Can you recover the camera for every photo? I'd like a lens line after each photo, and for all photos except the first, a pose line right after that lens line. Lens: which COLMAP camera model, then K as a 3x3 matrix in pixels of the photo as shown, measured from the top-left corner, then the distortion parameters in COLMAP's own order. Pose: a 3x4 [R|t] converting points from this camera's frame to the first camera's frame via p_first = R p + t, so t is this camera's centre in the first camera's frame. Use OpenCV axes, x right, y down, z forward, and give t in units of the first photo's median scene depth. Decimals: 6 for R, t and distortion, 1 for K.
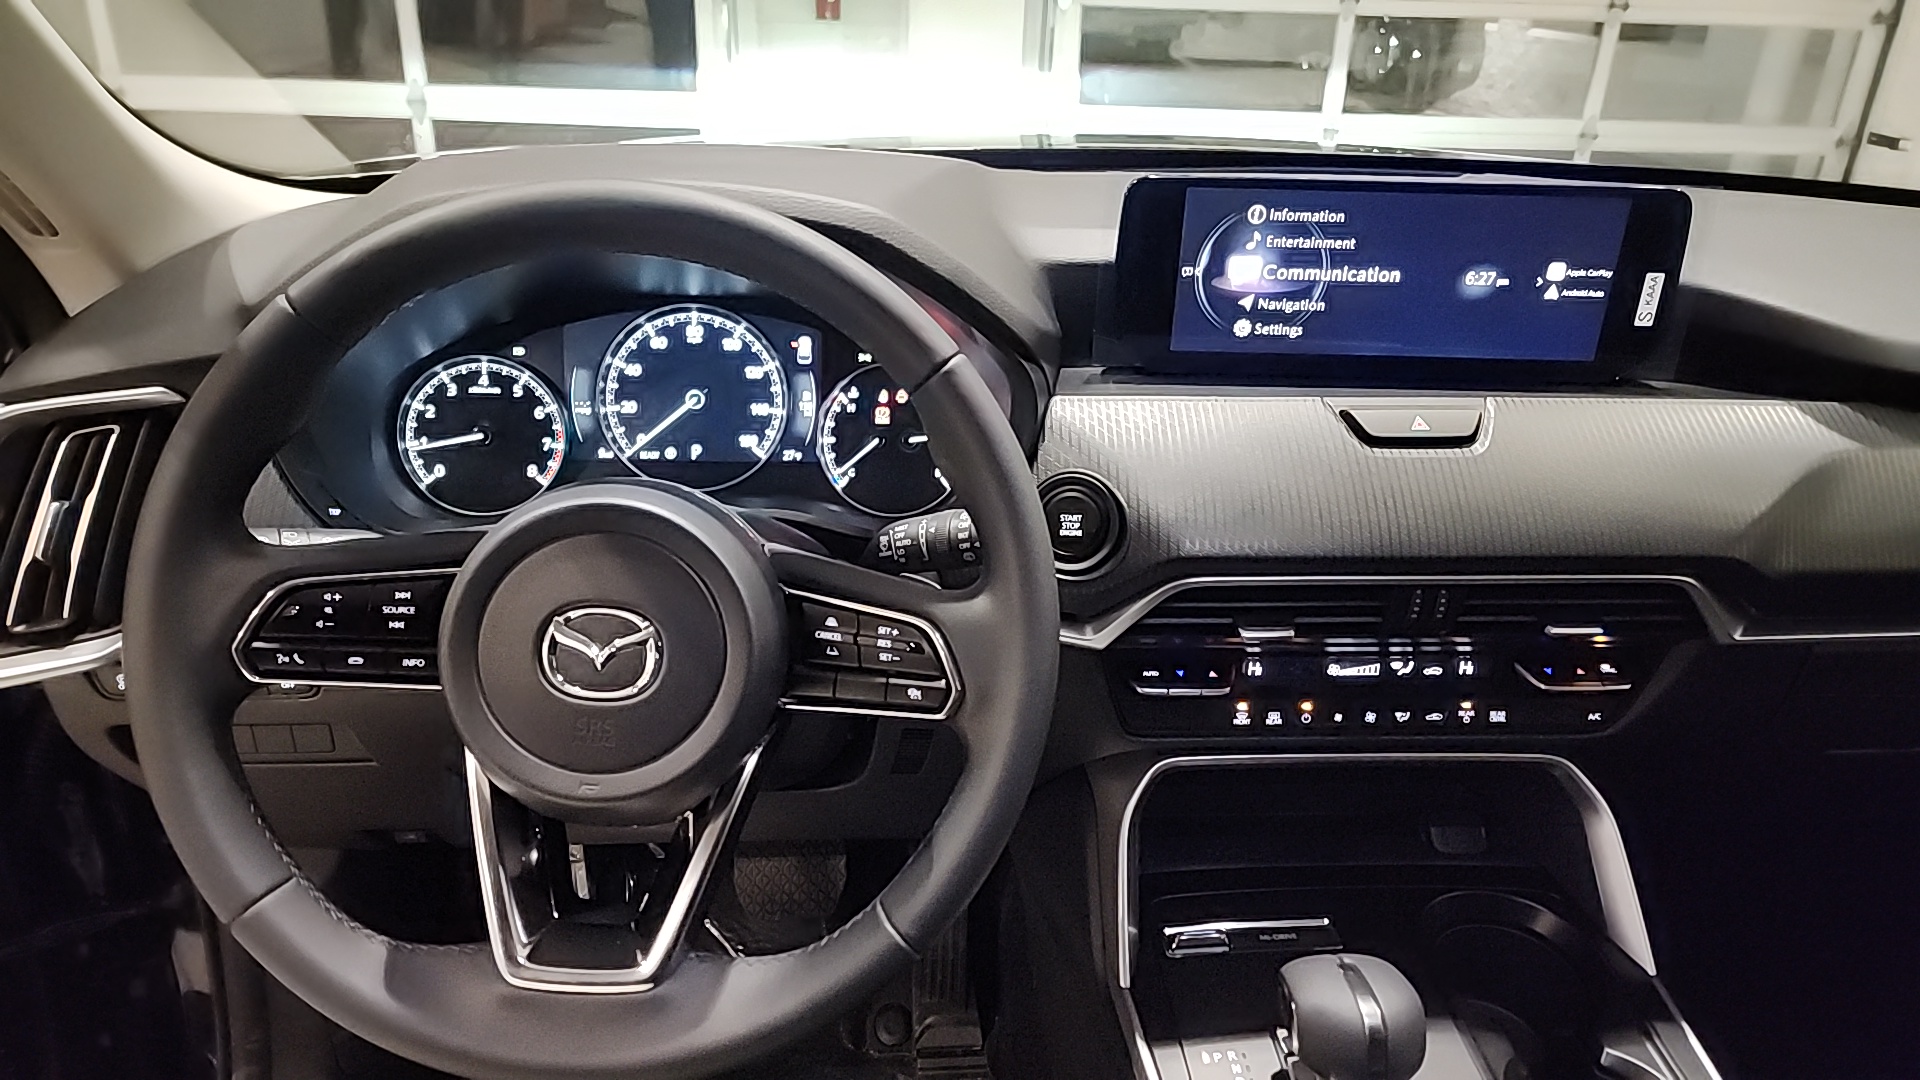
lens RADIAL K [[1287.6, 0, 960.0], [0, 1287.6, 540.0], [0, 0, 1]] dist [0.073439, -0.068976]
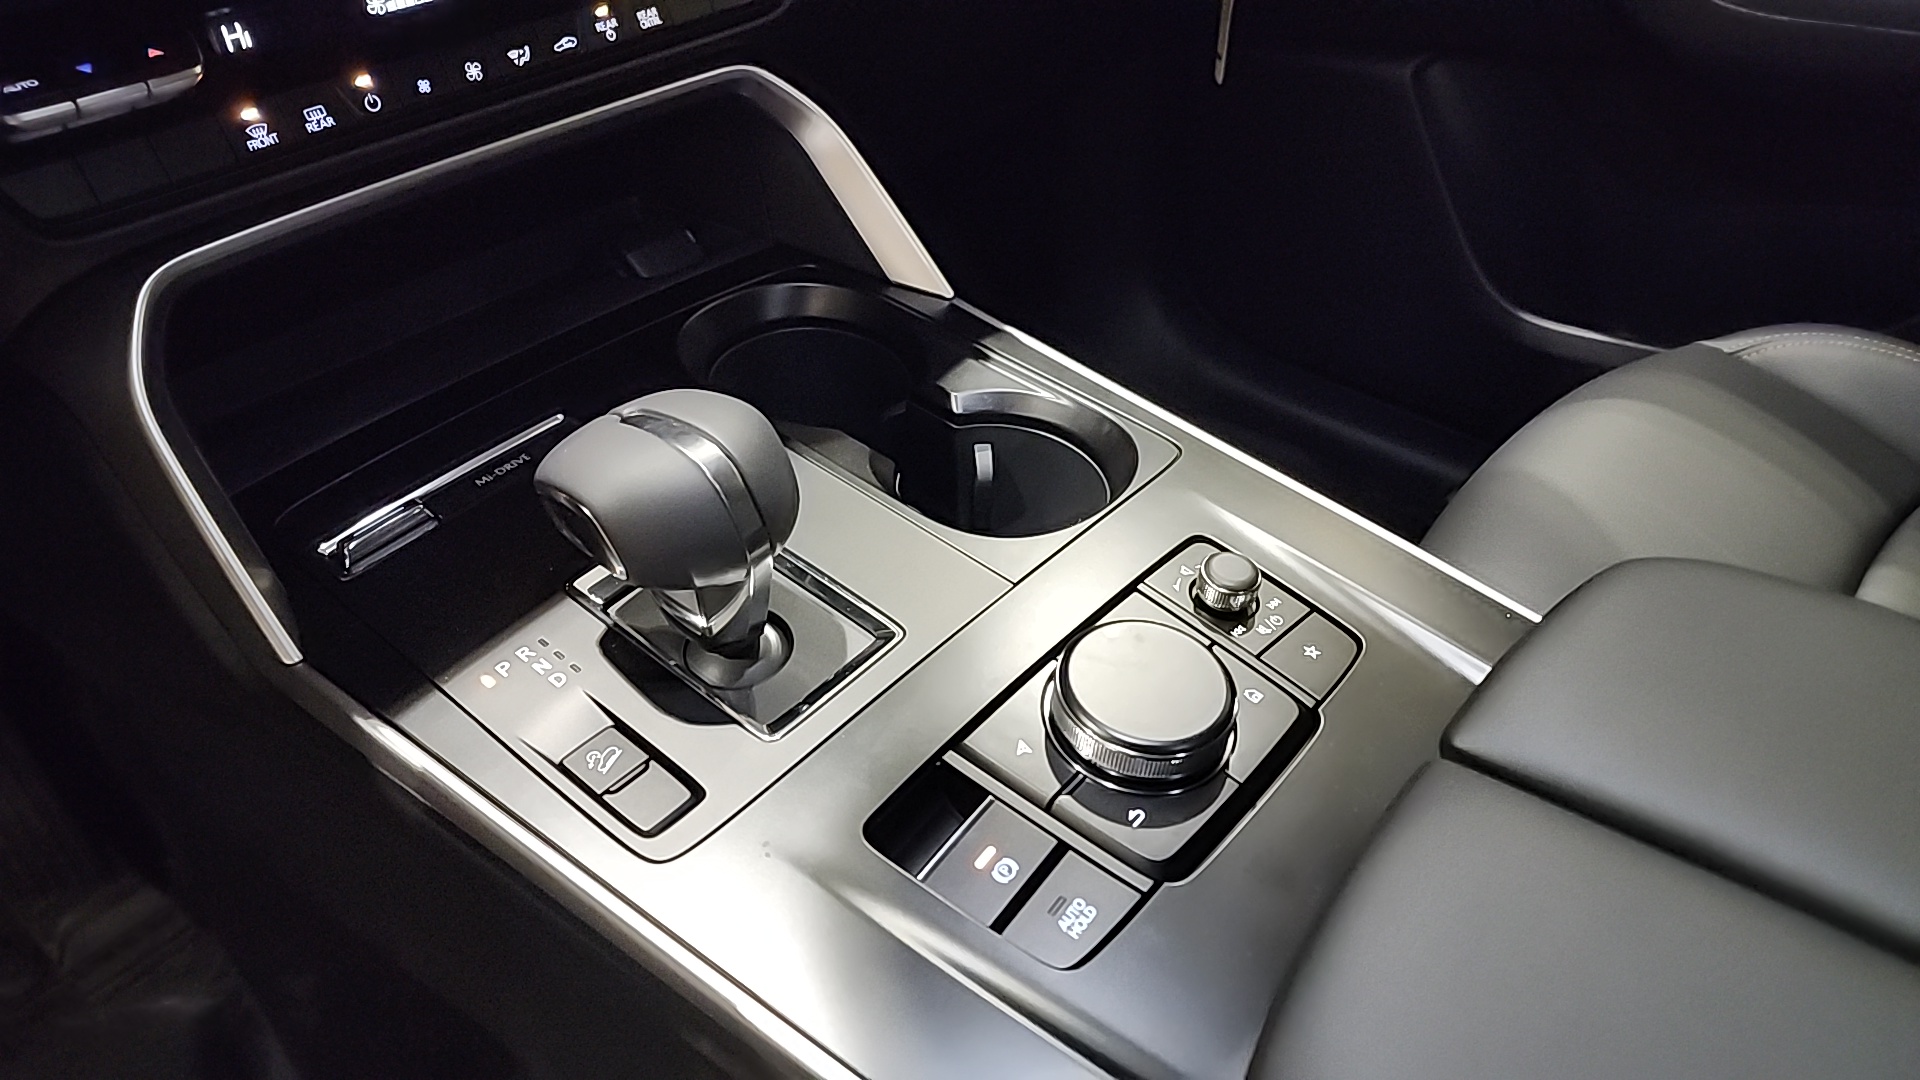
lens RADIAL K [[1346.7, 0, 1009.7], [0, 1346.7, 544.5], [0, 0, 1]] dist [0.087464, -0.081308]
pose [[0.692770, -0.475086, 0.542552, 0.041784], [0.308477, 0.875251, 0.372529, 0.167360], [-0.651853, -0.090712, 0.752901, 0.344414]]
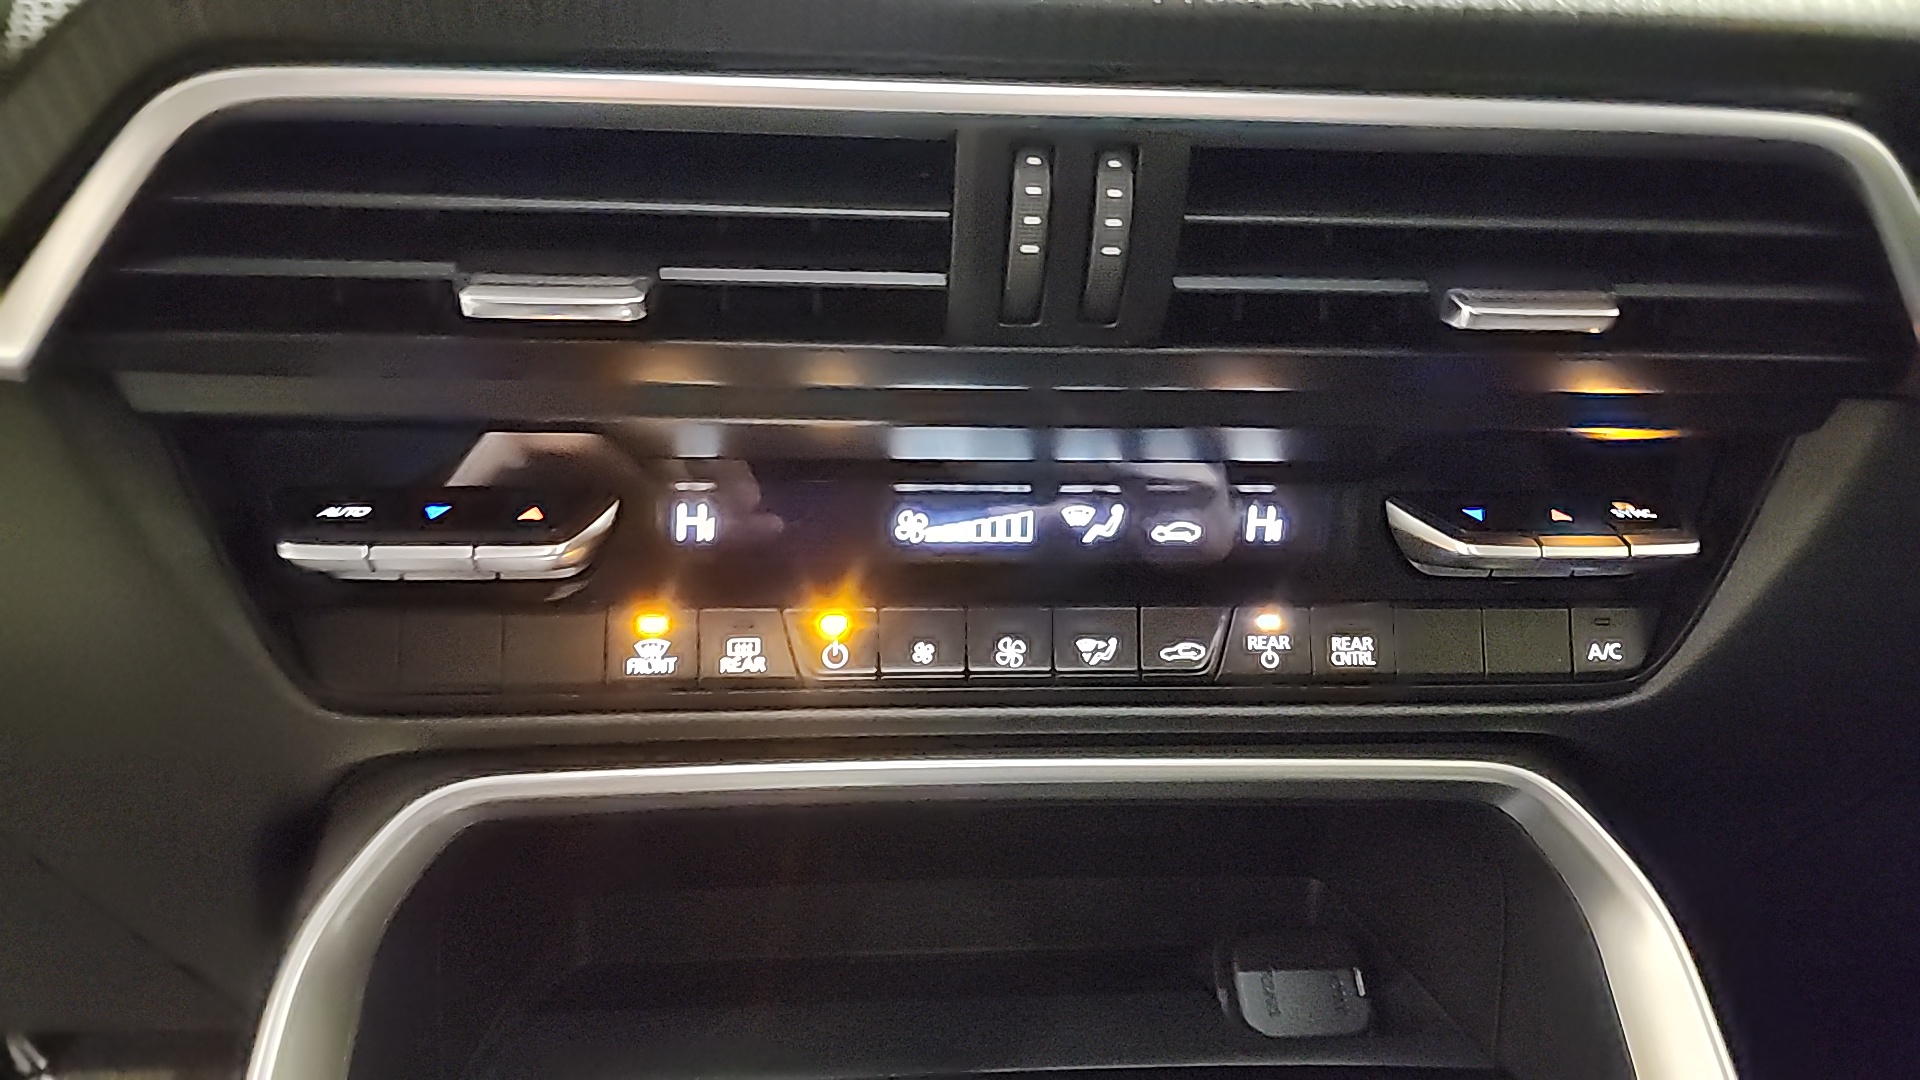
lens RADIAL K [[1285.5, 0, 963.7], [0, 1285.5, 529.6], [0, 0, 1]] dist [0.080189, -0.064025]
pose [[0.999619, -0.009706, 0.025852, 0.291642], [0.013522, 0.988315, -0.151822, 0.156672], [-0.024077, 0.152114, 0.988070, 0.627719]]
